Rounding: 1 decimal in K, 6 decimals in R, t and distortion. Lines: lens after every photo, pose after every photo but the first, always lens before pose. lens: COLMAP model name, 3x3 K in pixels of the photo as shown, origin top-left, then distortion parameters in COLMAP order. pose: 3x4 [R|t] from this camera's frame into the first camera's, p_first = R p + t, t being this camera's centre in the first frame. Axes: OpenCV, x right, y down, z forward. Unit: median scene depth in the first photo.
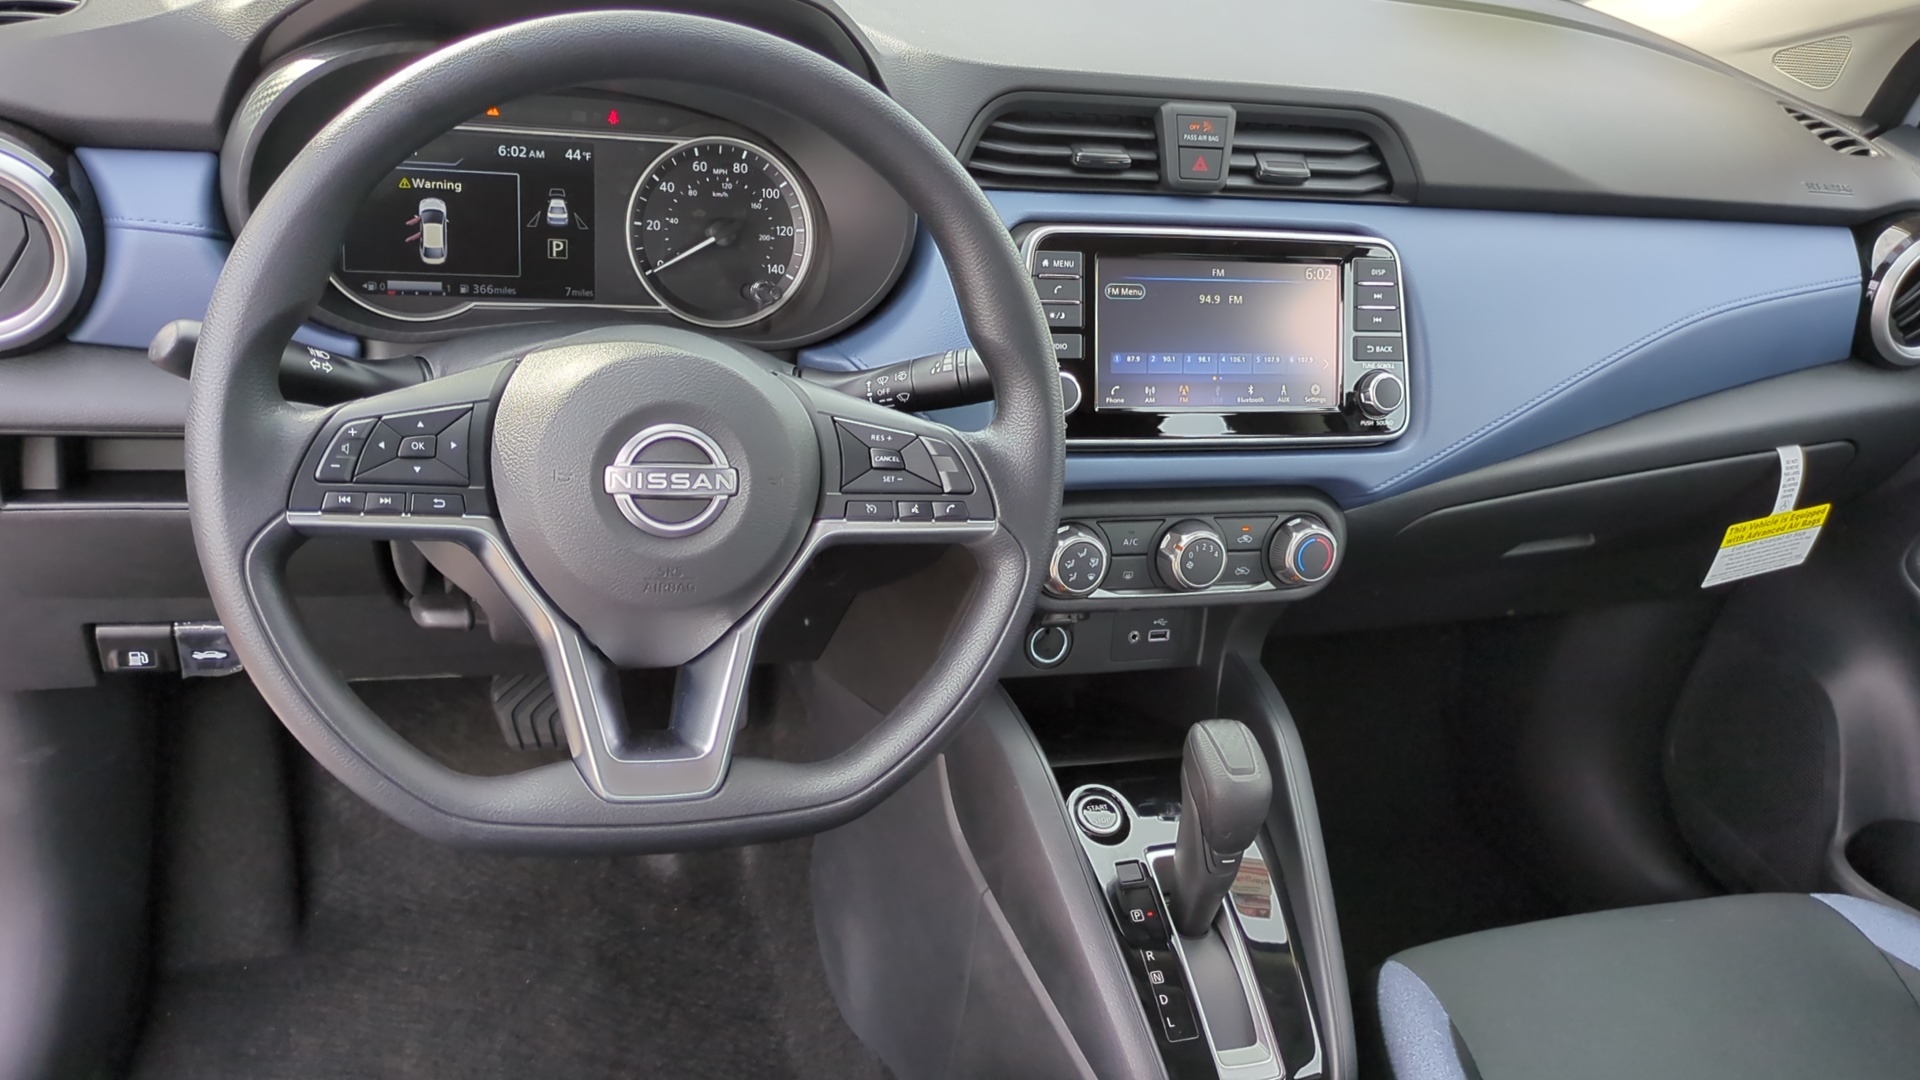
lens RADIAL K [[1709.6, 0, 952.4], [0, 1709.6, 543.2], [0, 0, 1]] dist [0.068159, -0.059938]
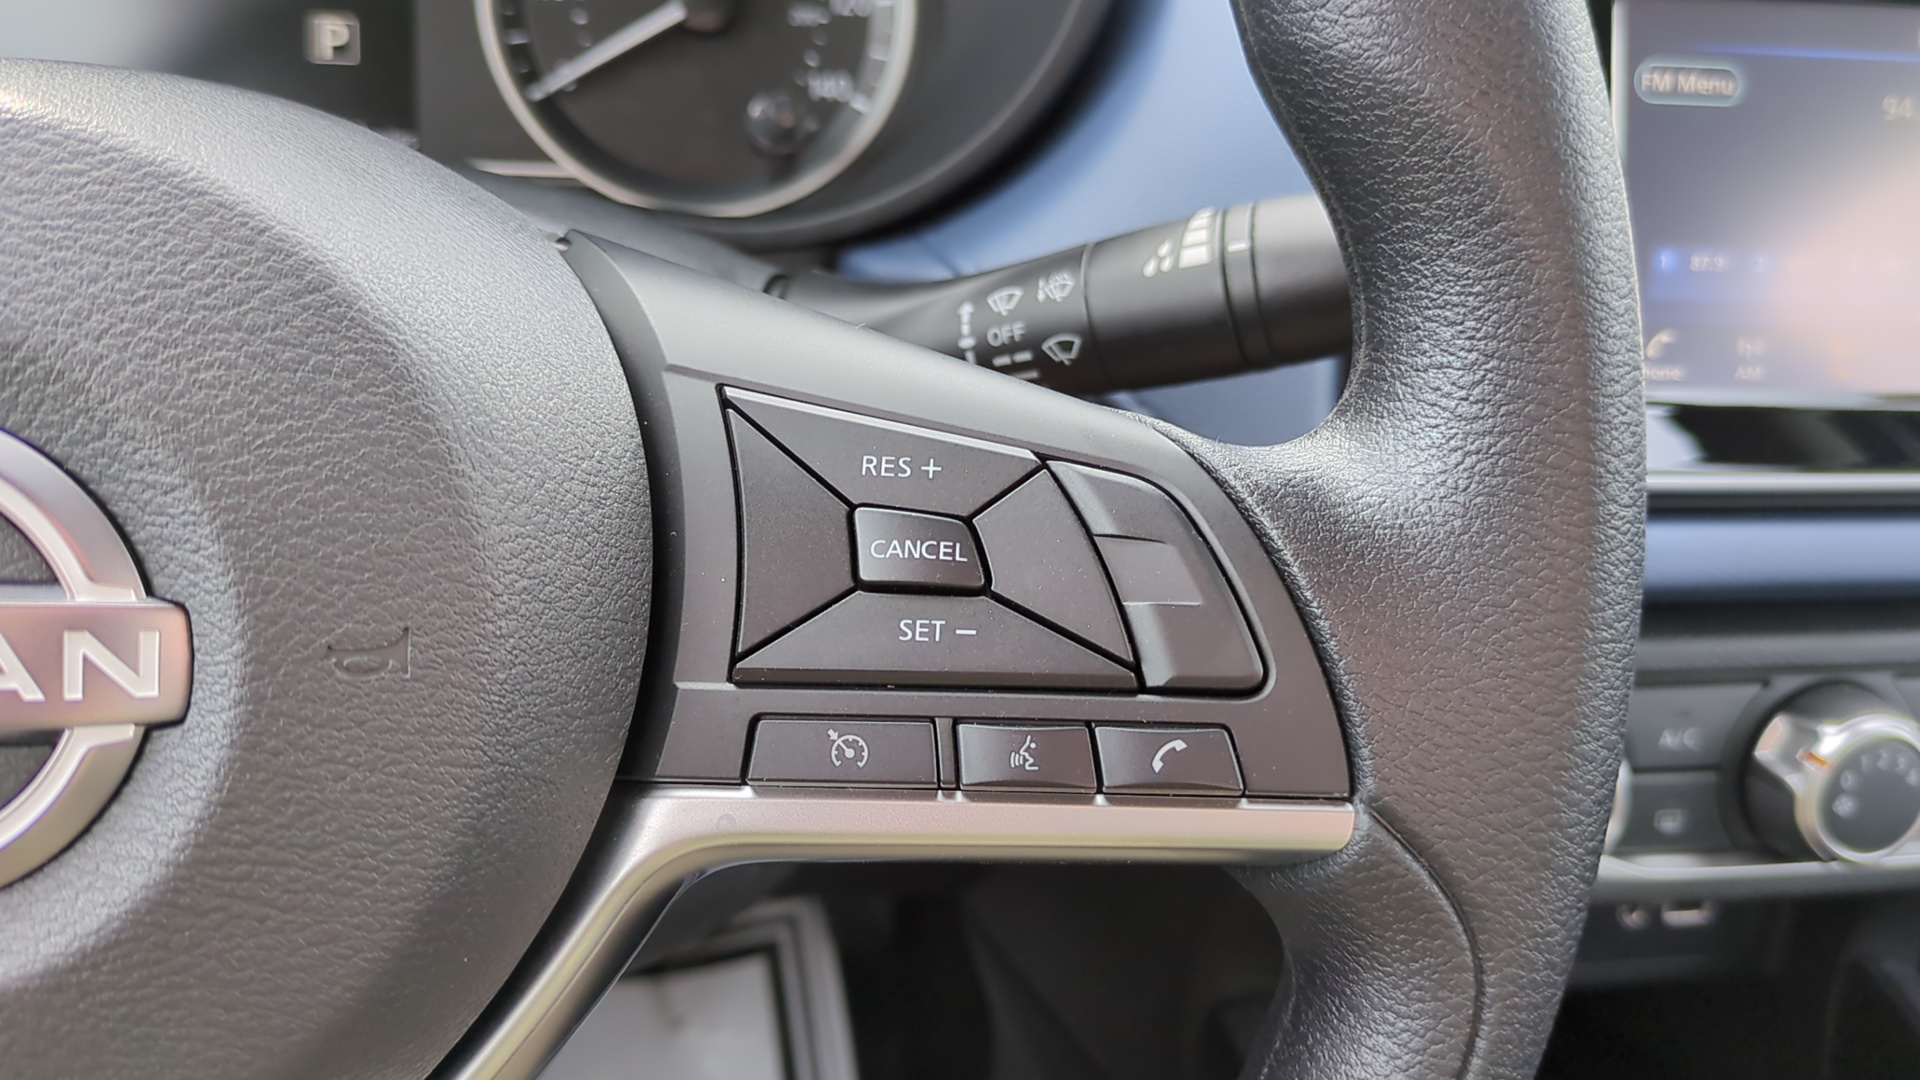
lens RADIAL K [[1709.6, 0, 995.2], [0, 1709.6, 552.0], [0, 0, 1]] dist [0.068159, -0.059938]
pose [[0.988567, 0.013278, -0.150199, 0.008427], [-0.015235, 0.999813, -0.011887, -0.036185], [0.150014, 0.014040, 0.988584, 0.588456]]
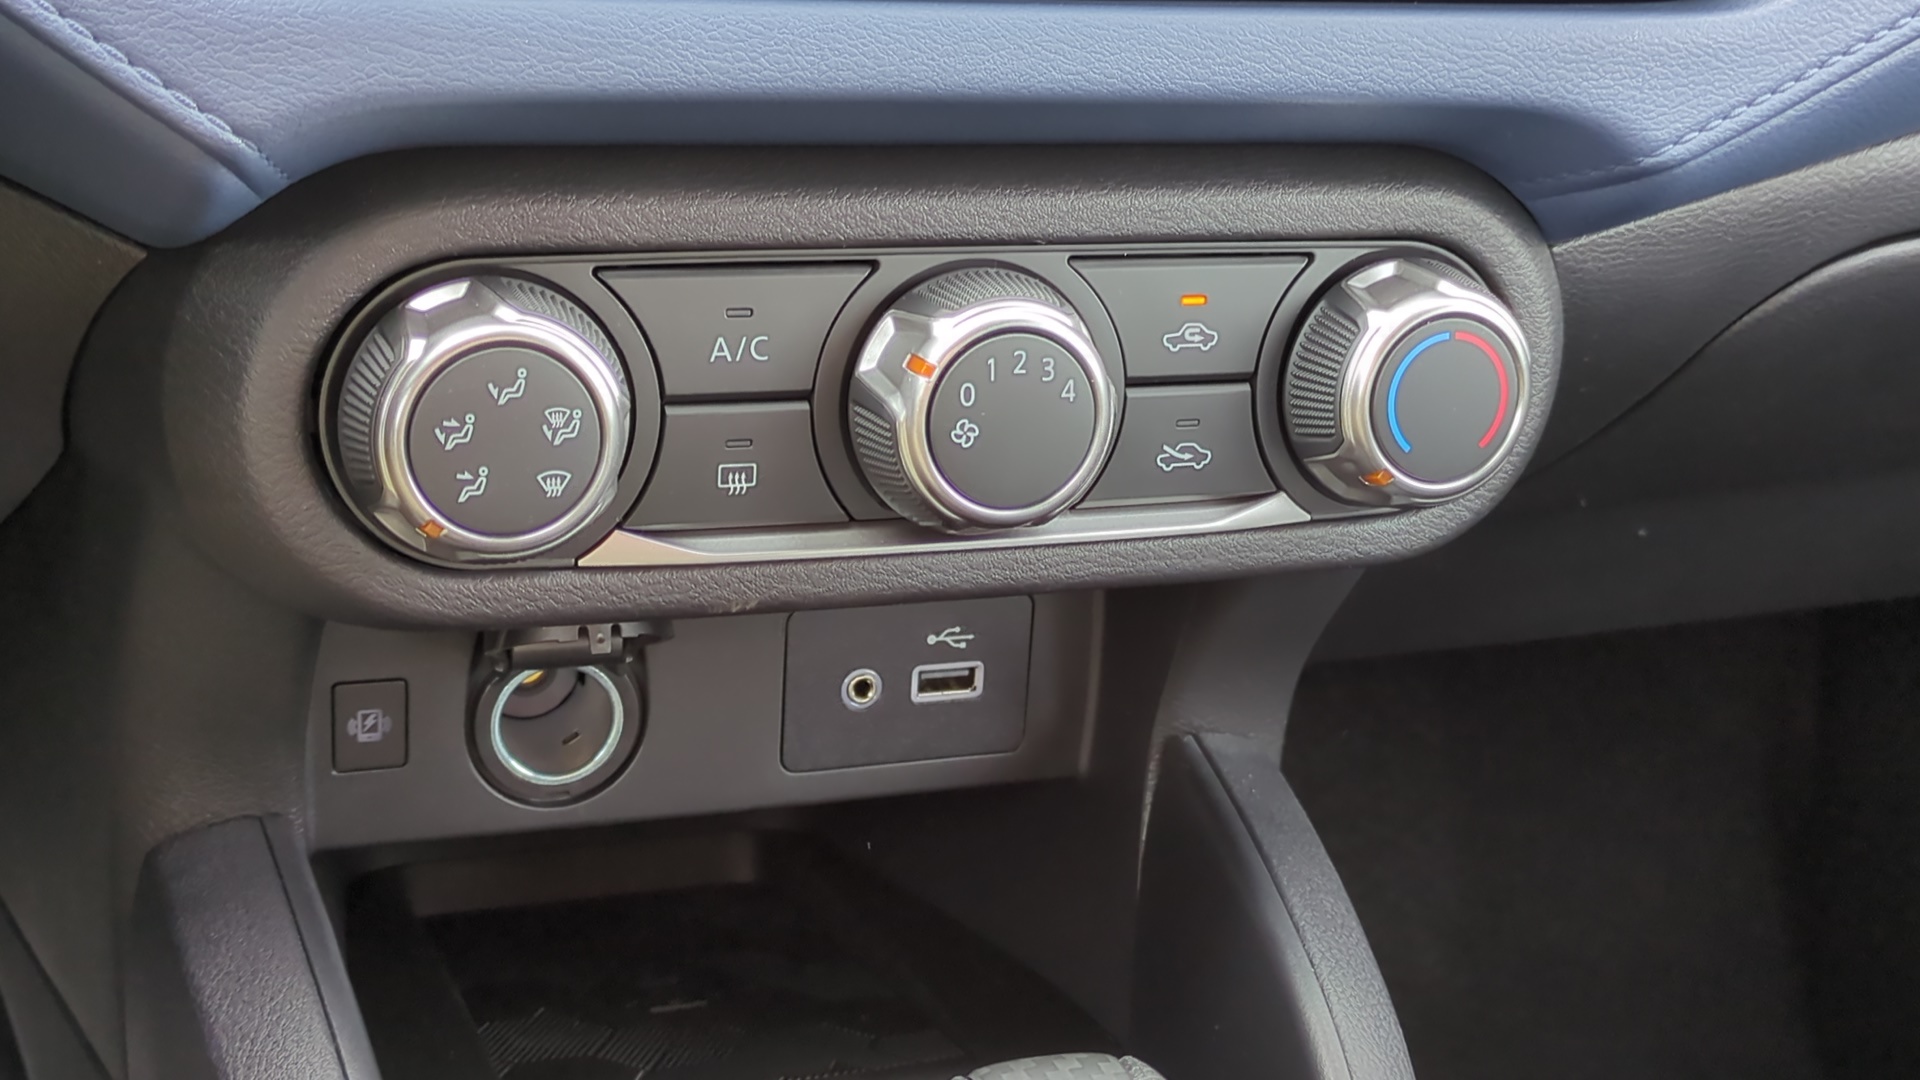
lens RADIAL K [[2635.6, 0, 982.9], [0, 2635.6, 586.5], [0, 0, 1]] dist [0.043883, 0.000000]
pose [[0.999711, -0.015021, 0.018751, 0.133811], [0.014145, 0.998839, 0.046047, 0.017604], [-0.019421, -0.045768, 0.998763, 0.602676]]
